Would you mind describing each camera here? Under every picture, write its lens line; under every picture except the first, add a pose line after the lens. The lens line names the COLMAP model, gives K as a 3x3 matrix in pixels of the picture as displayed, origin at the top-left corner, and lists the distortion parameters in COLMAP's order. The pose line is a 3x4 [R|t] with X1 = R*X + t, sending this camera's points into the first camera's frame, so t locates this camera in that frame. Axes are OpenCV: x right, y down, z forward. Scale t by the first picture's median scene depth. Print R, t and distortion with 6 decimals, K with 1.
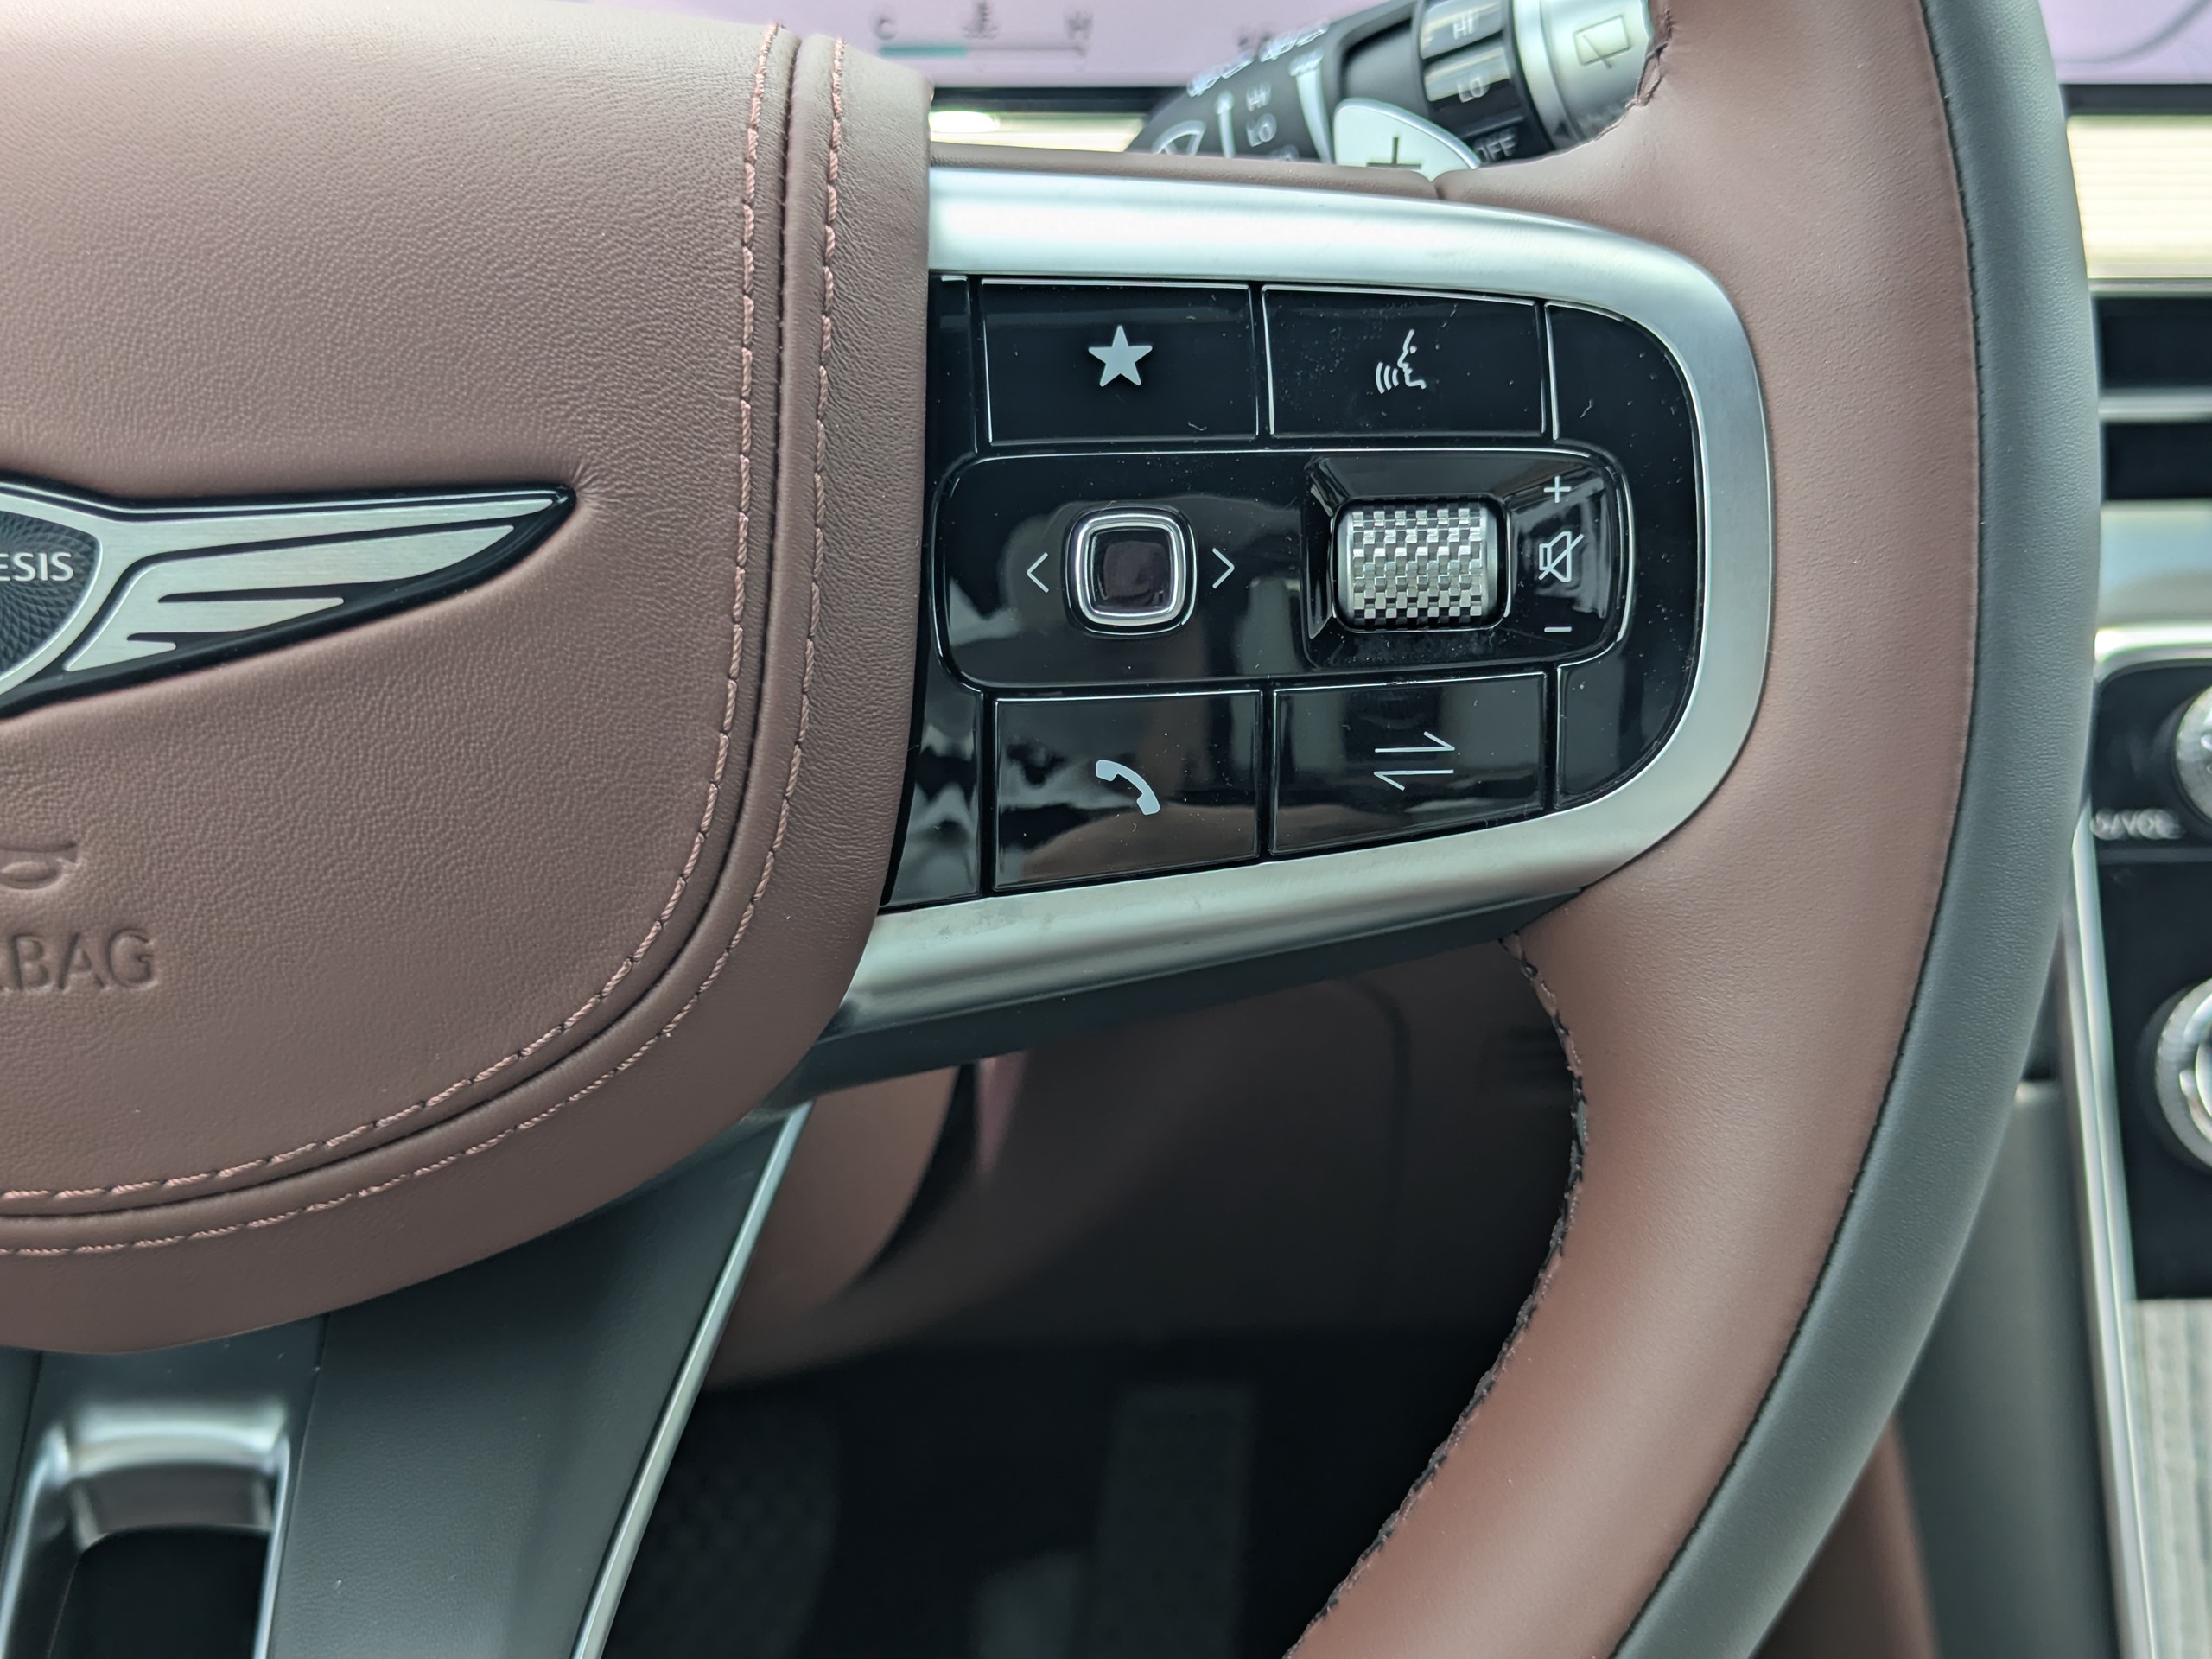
lens RADIAL K [[3132.2, 0, 1106.0], [0, 3132.2, 829.5], [0, 0, 1]] dist [0.050147, -0.038770]
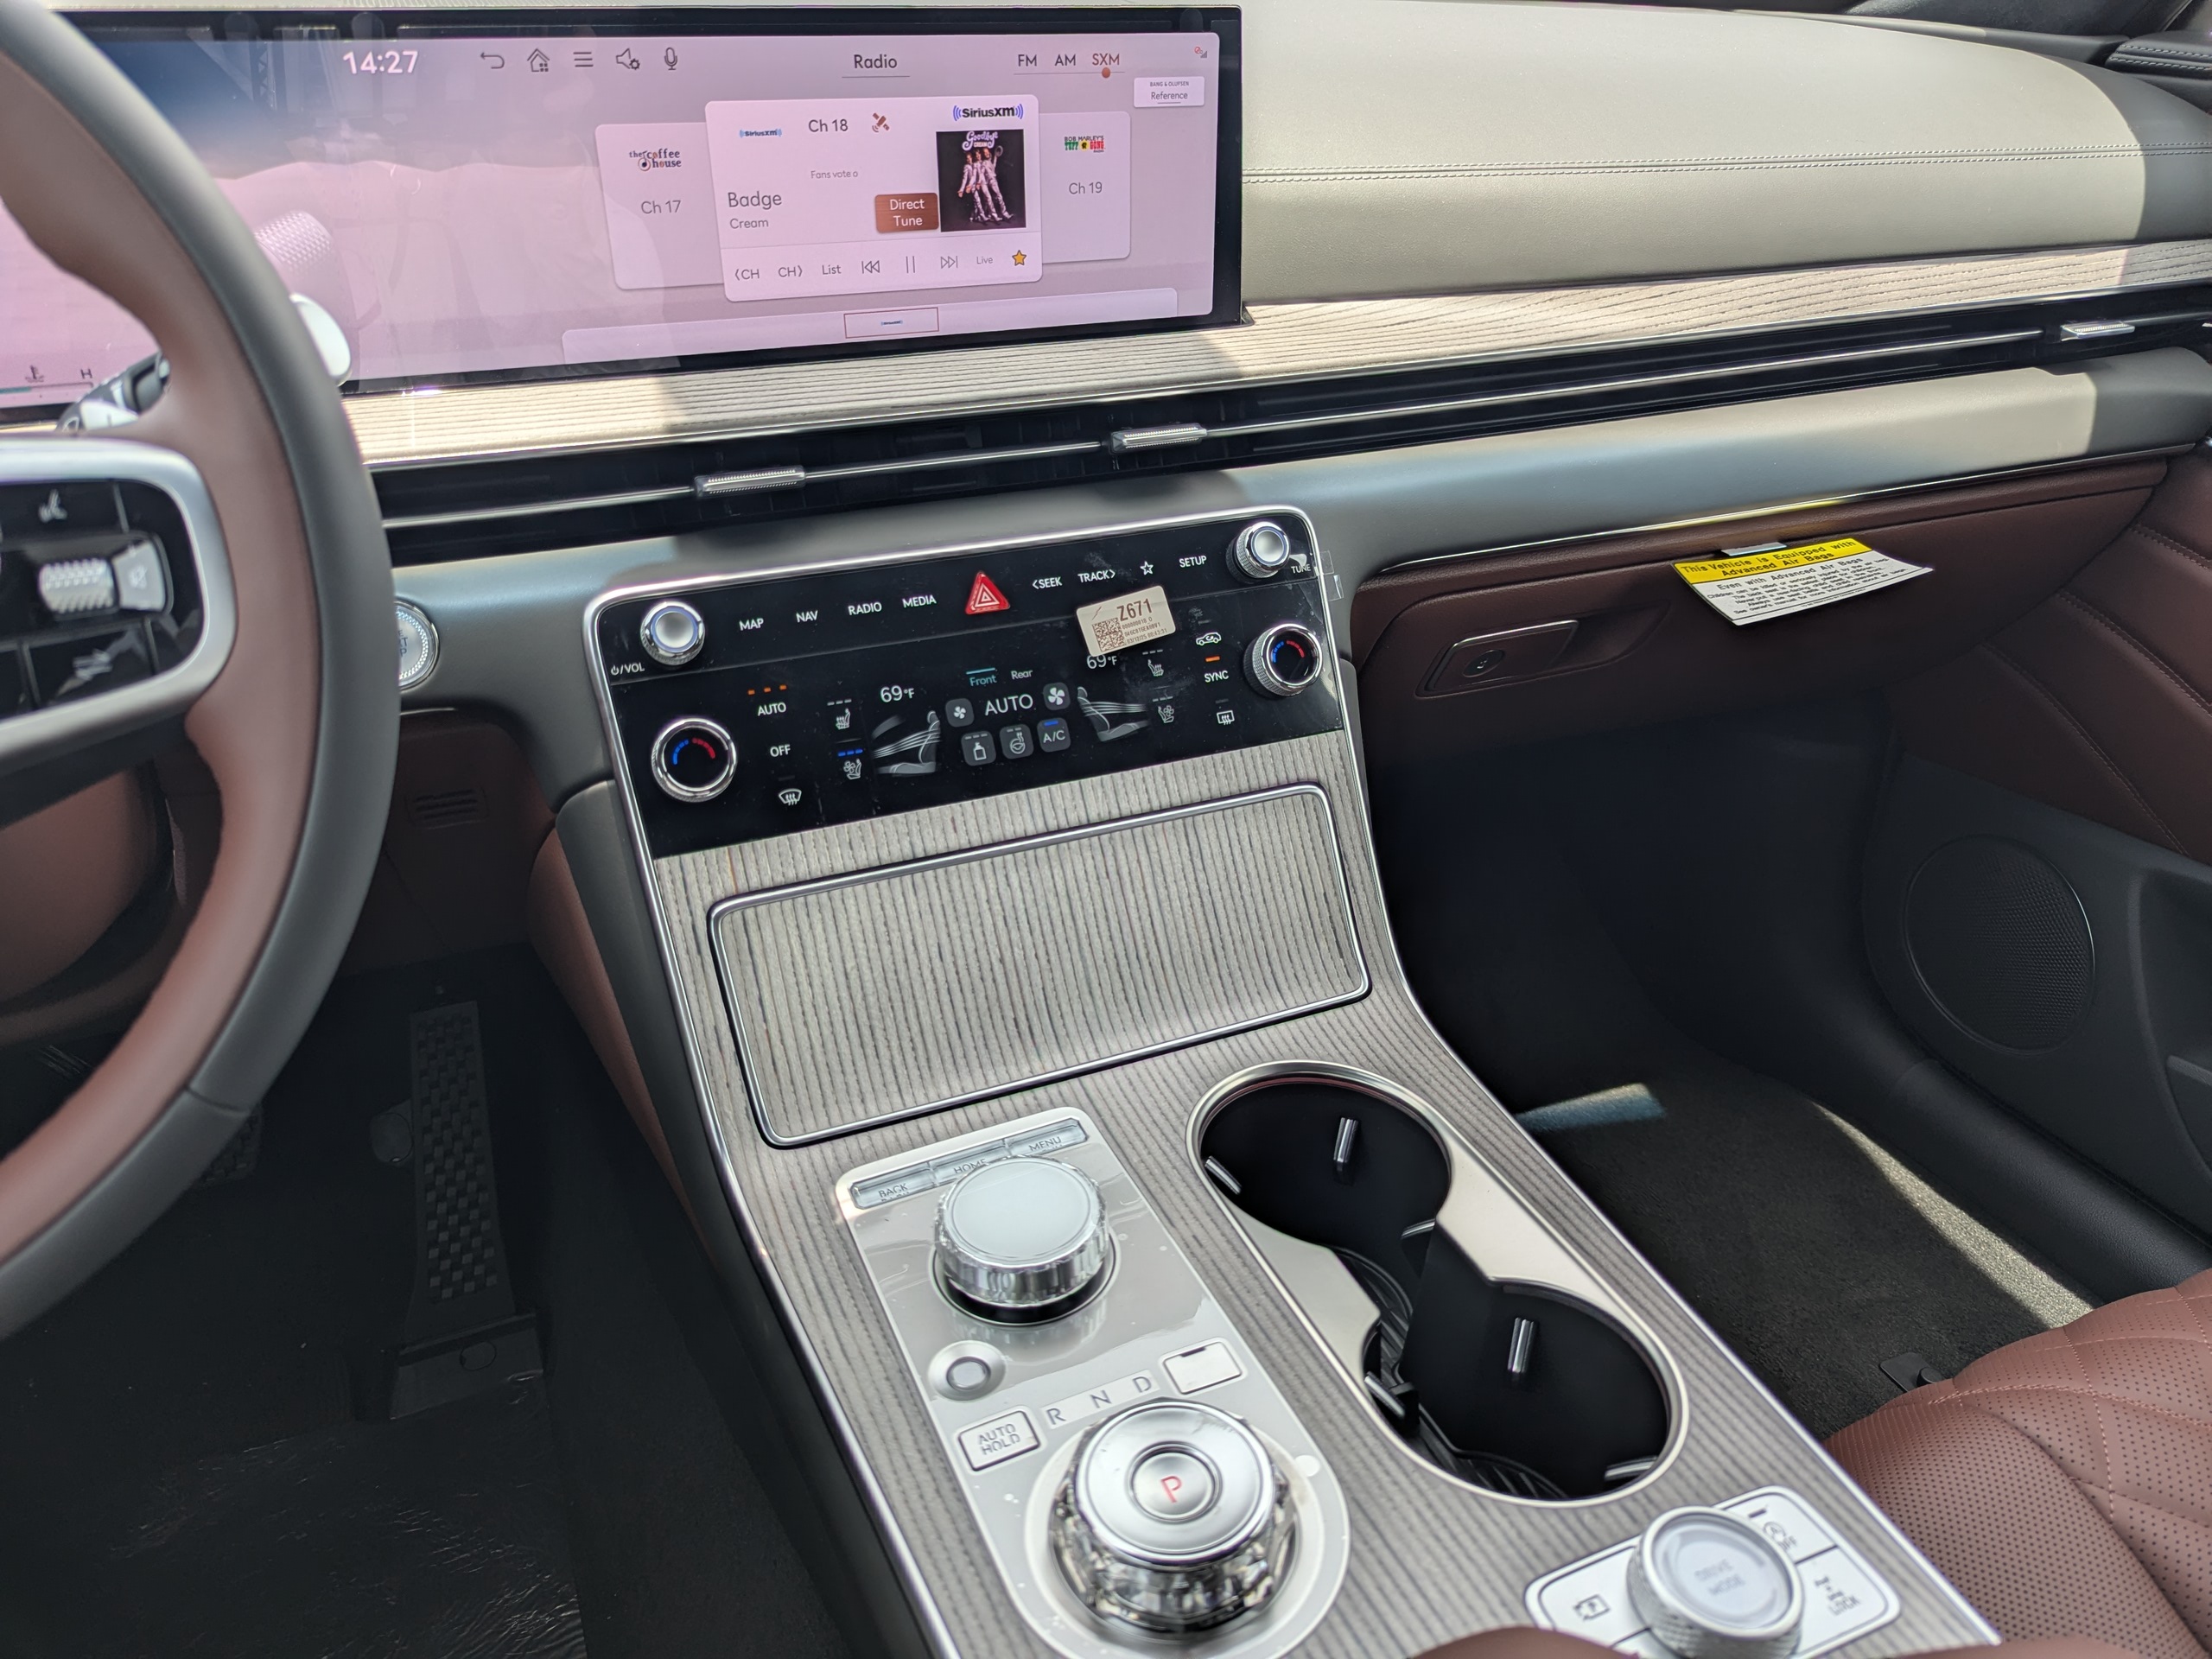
lens RADIAL K [[1546.5, 0, 1106.0], [0, 1546.5, 829.5], [0, 0, 1]] dist [0.012918, -0.025303]
pose [[0.934534, -0.169920, 0.312686, 0.451038], [0.152227, 0.985075, 0.080345, 0.133247], [-0.321672, -0.027486, 0.946452, -0.438362]]
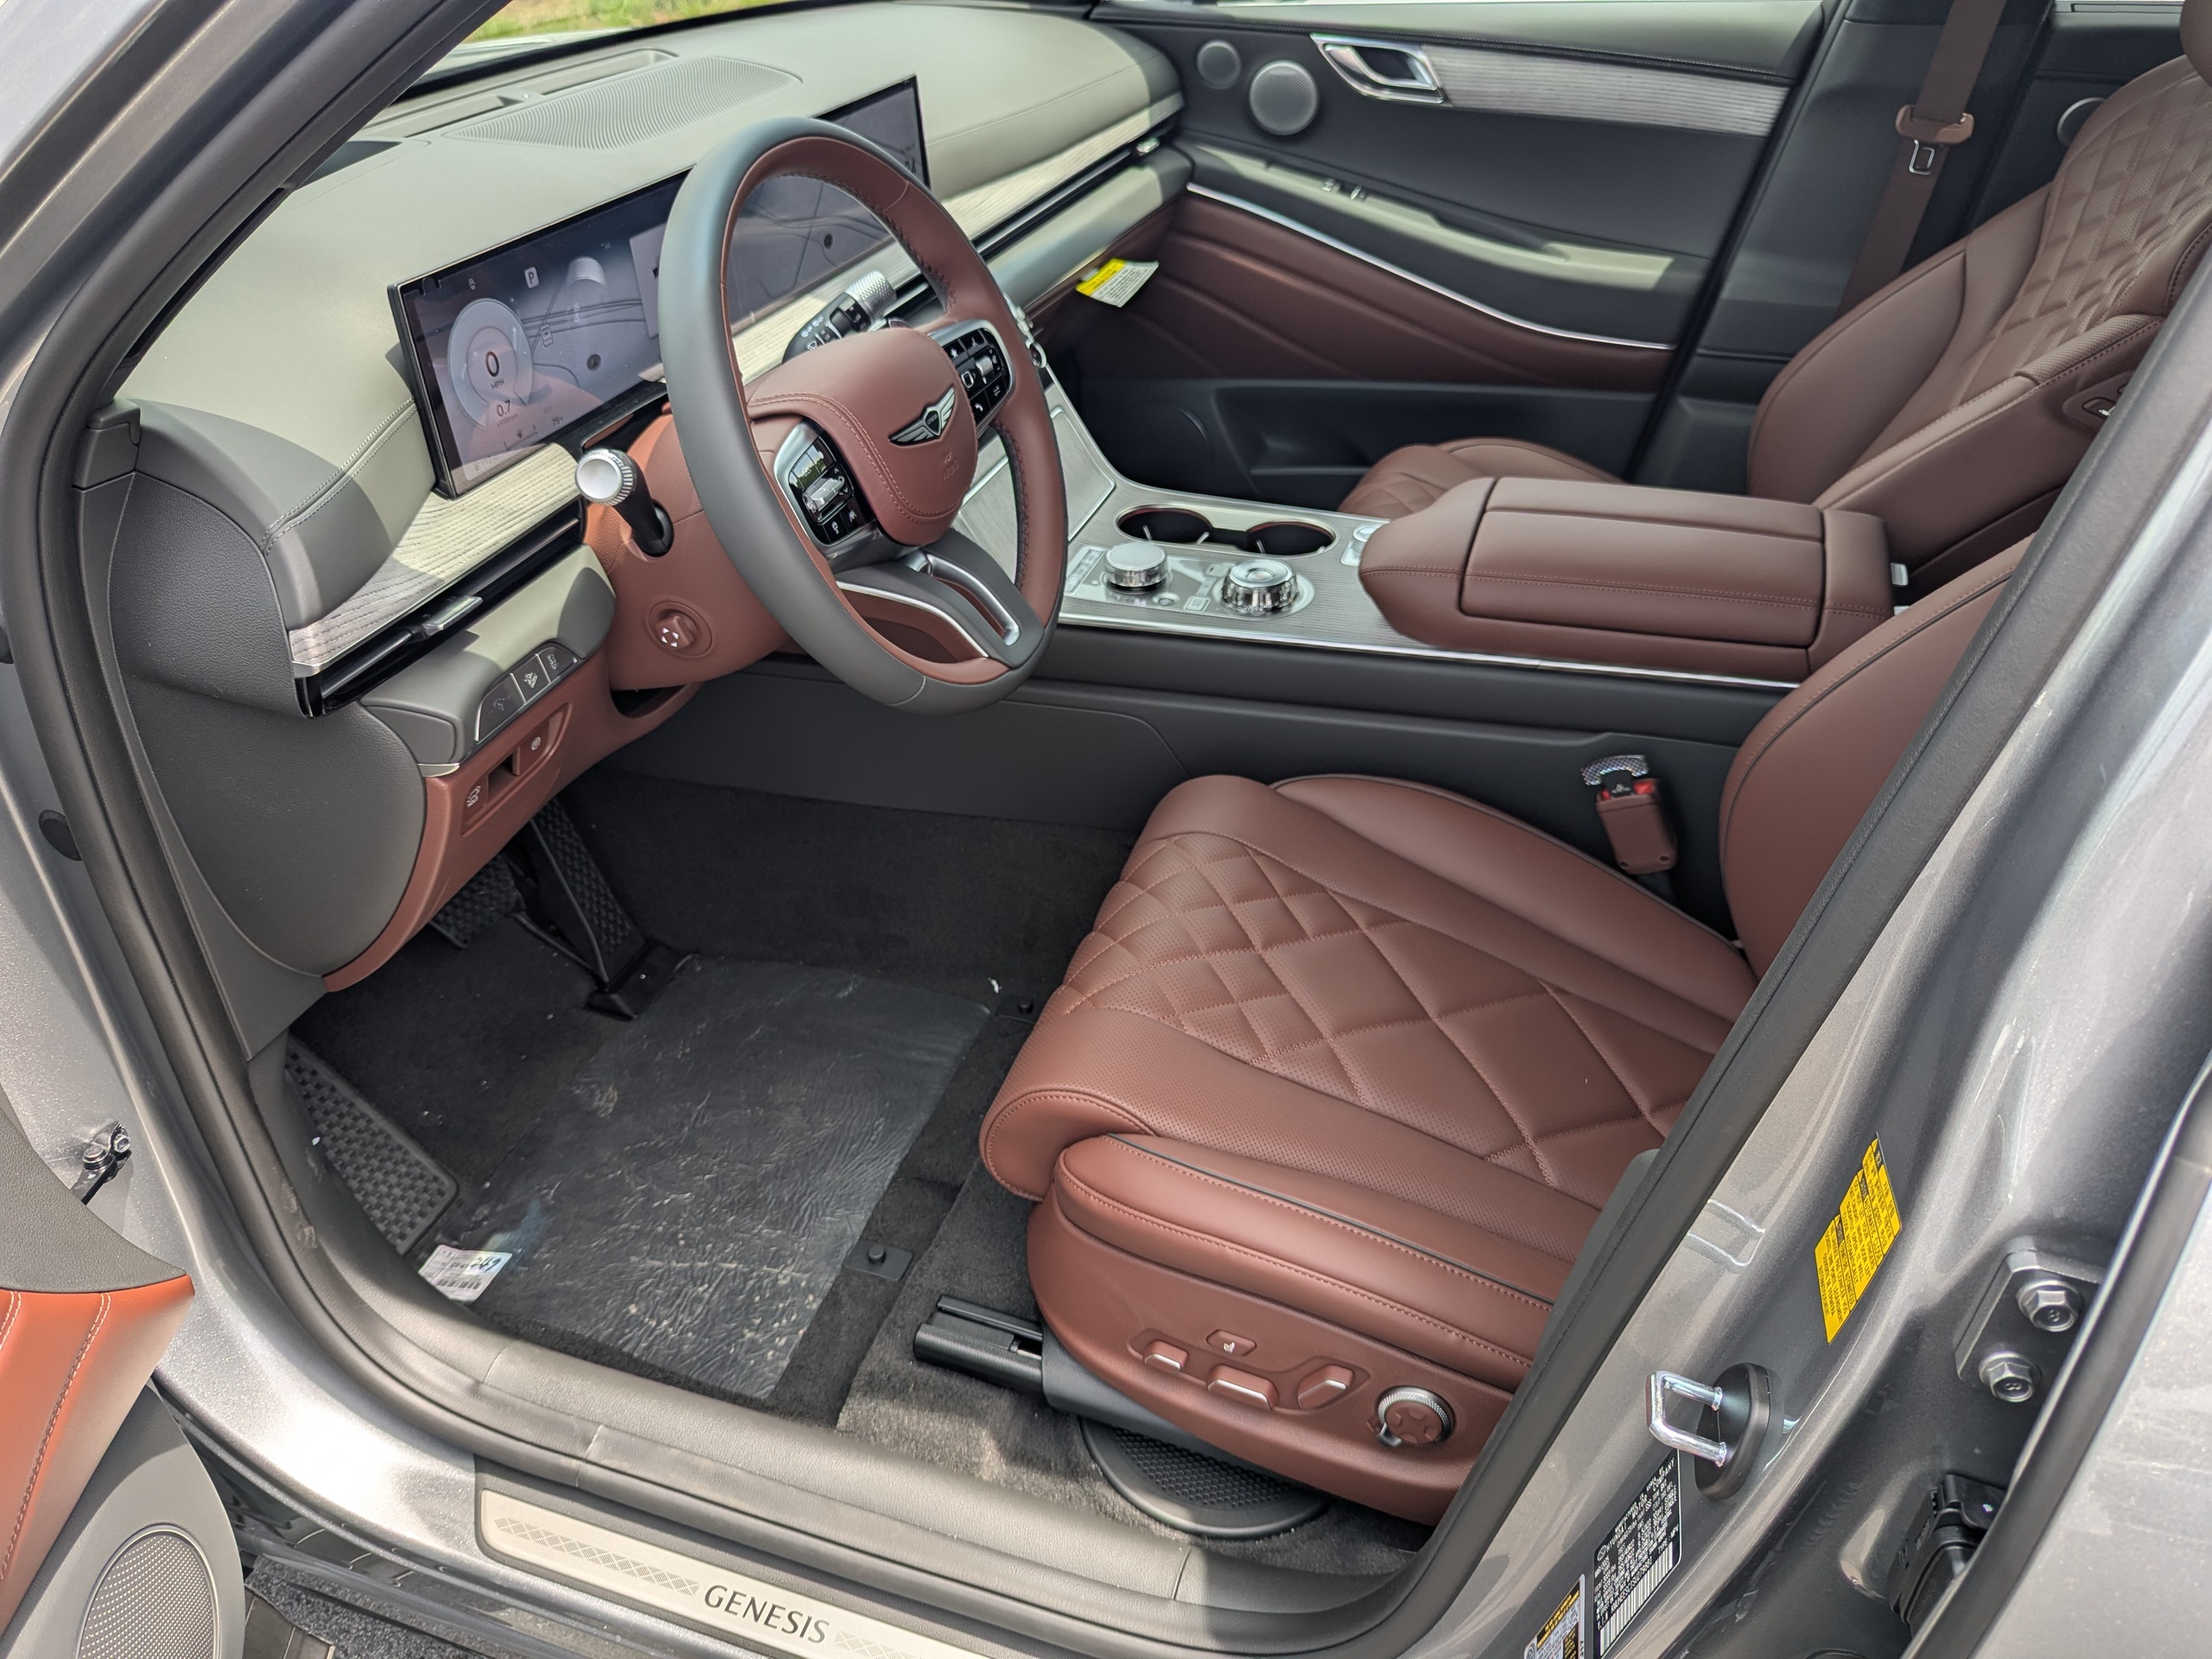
lens RADIAL K [[1546.5, 0, 1106.0], [0, 1546.5, 829.5], [0, 0, 1]] dist [0.012918, -0.025303]
pose [[0.366235, -0.538328, 0.758996, -3.344717], [0.413431, 0.824874, 0.385561, -0.498545], [-0.833635, 0.172587, 0.524659, -1.051638]]
